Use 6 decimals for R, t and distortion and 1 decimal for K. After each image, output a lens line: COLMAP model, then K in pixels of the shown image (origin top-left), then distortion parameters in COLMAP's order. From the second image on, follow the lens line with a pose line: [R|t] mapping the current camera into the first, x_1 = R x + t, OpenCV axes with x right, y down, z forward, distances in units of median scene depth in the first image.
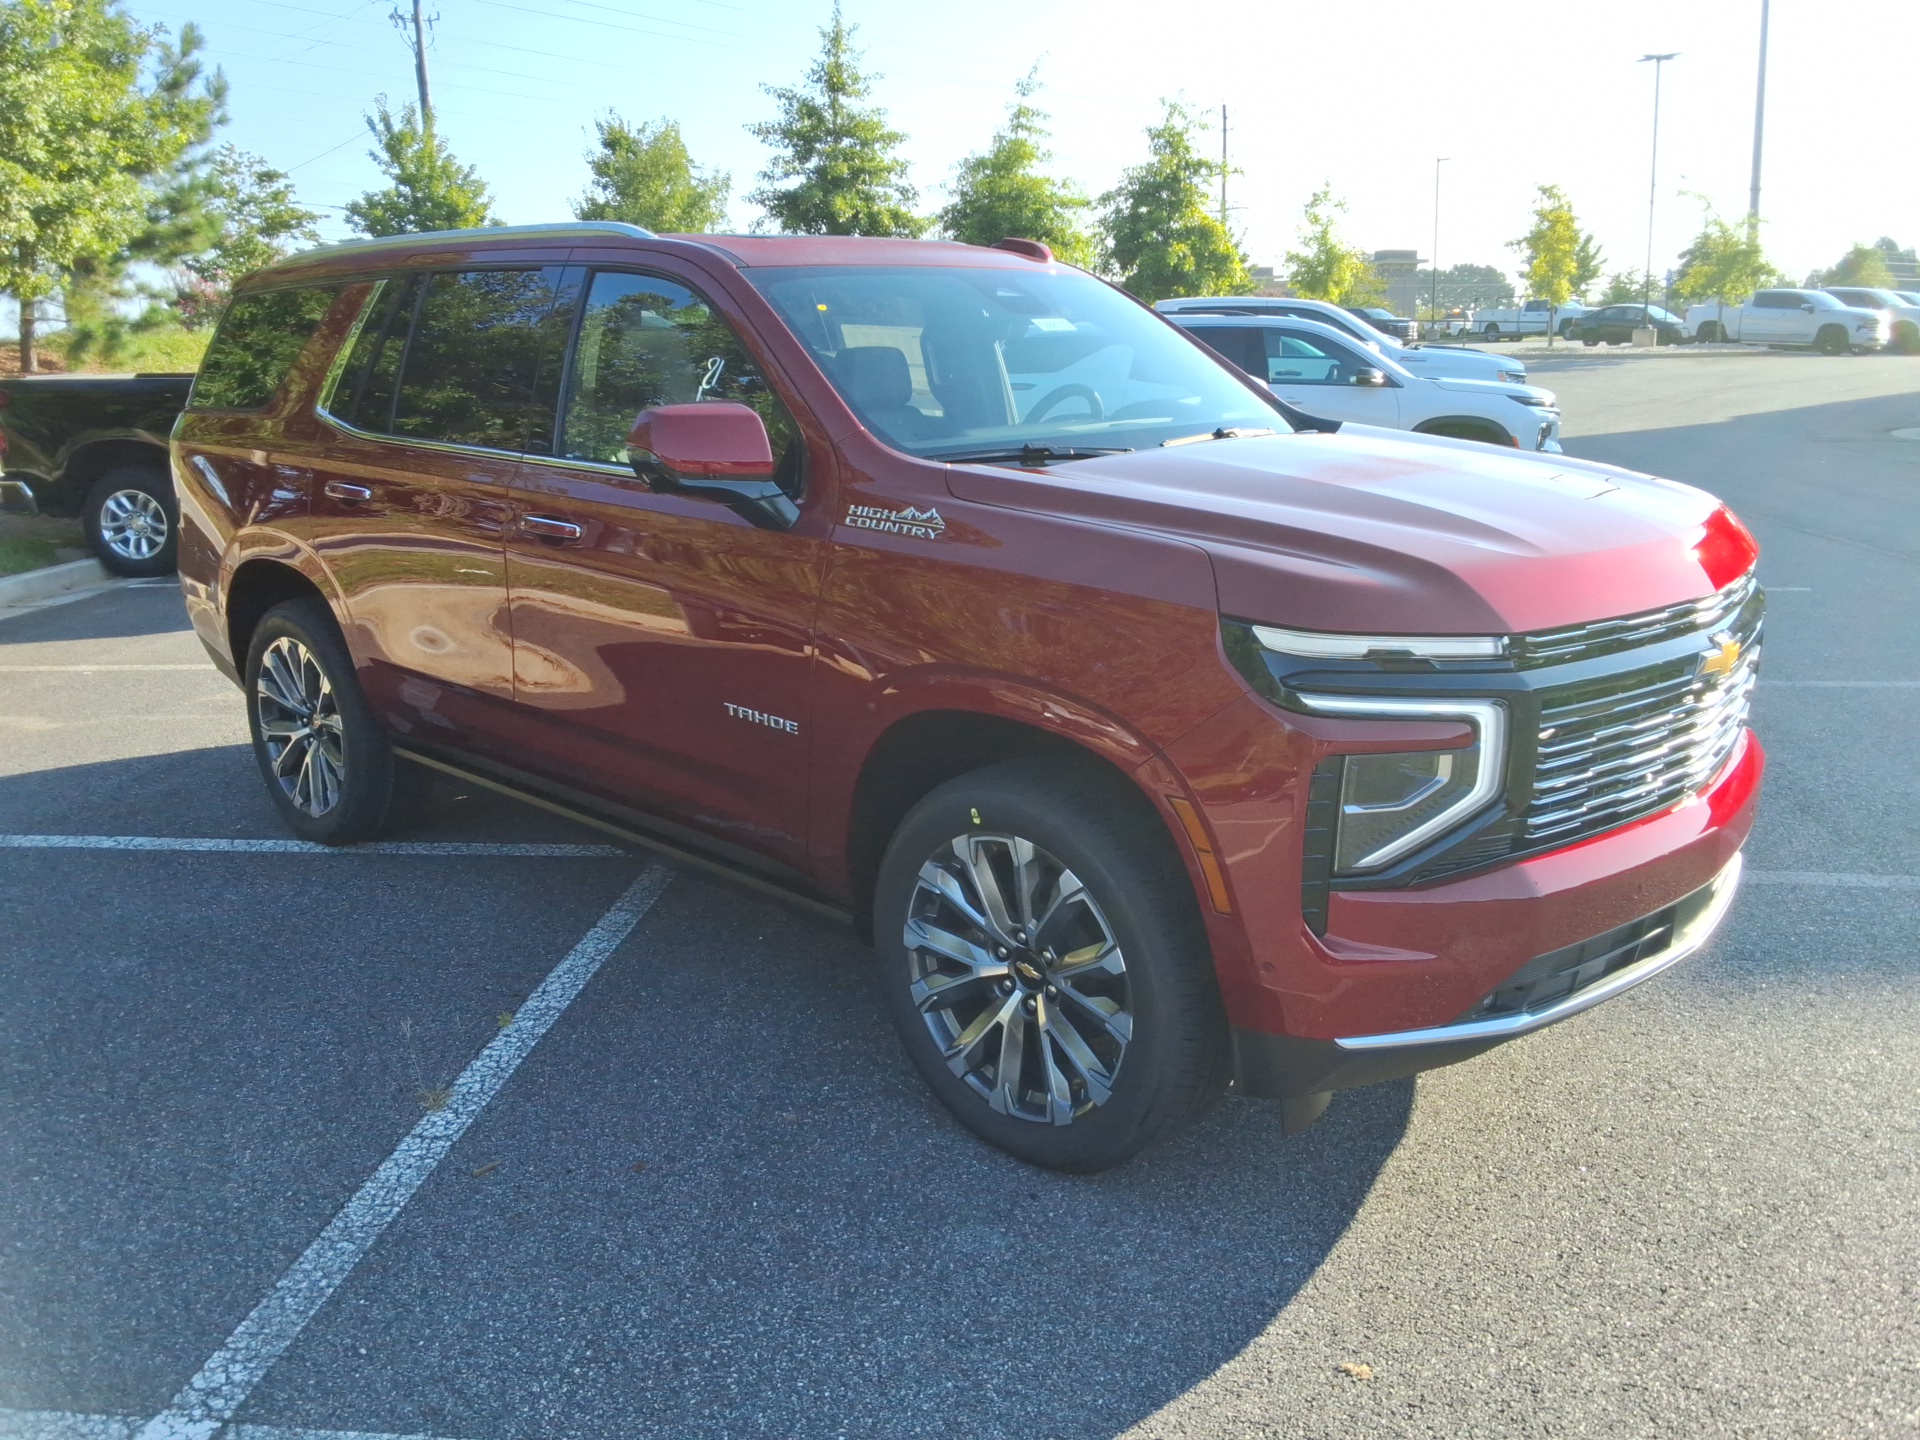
lens RADIAL K [[1542.9, 0, 960.0], [0, 1542.9, 720.0], [0, 0, 1]] dist [0.073404, -0.116110]
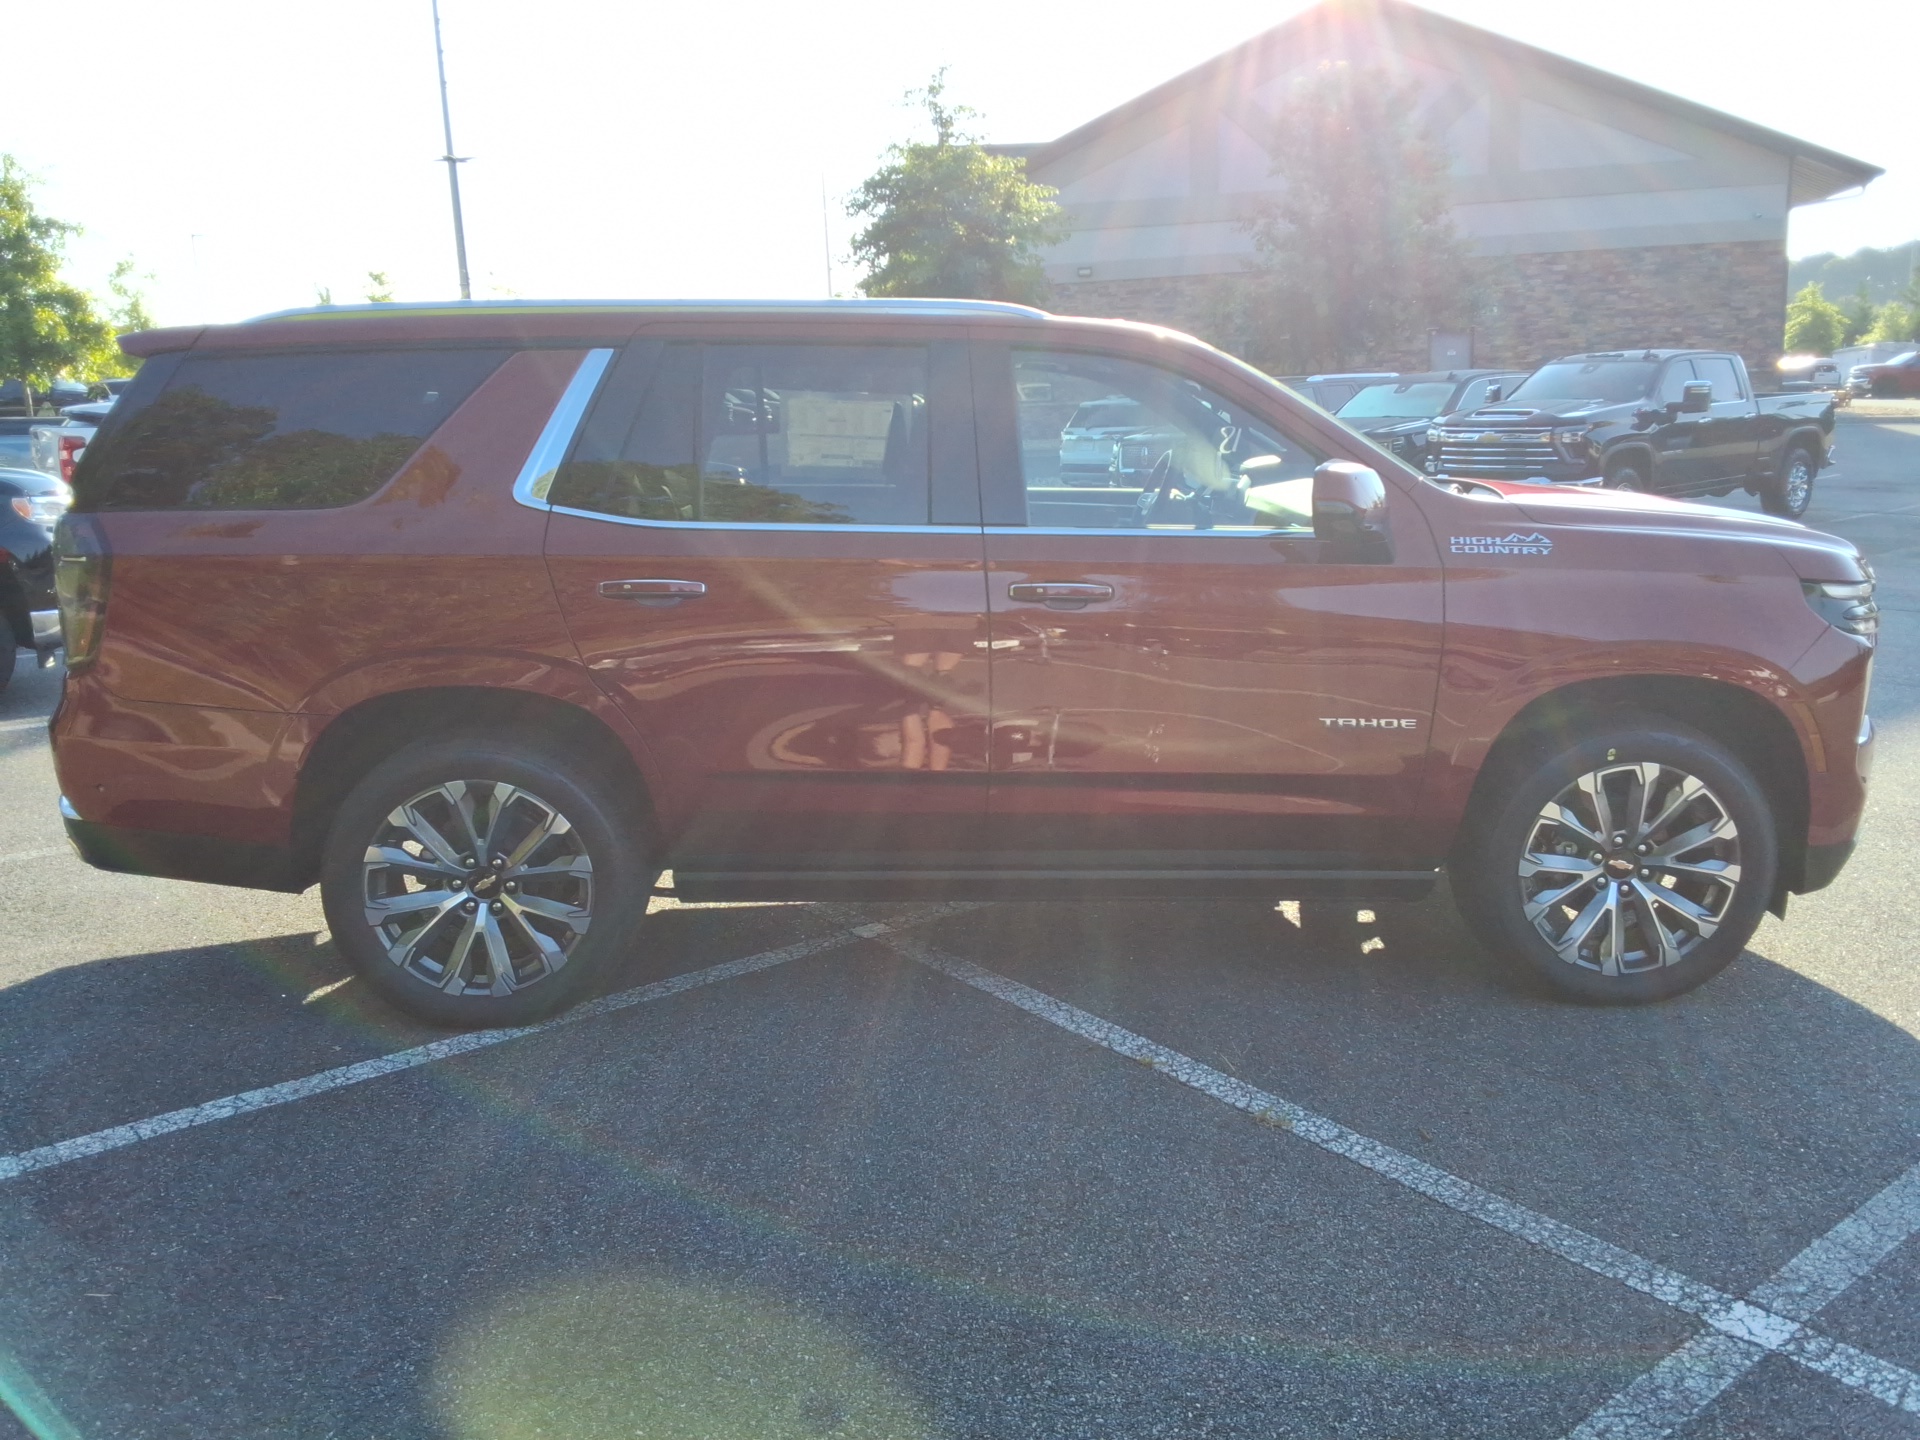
lens RADIAL K [[1543.1, 0, 981.8], [0, 1543.1, 704.9], [0, 0, 1]] dist [0.114592, -0.188218]
pose [[0.711375, -0.124892, 0.691627, -0.612327], [0.167034, 0.985931, 0.006232, -0.037782], [-0.682675, 0.111092, 0.722228, 0.176754]]
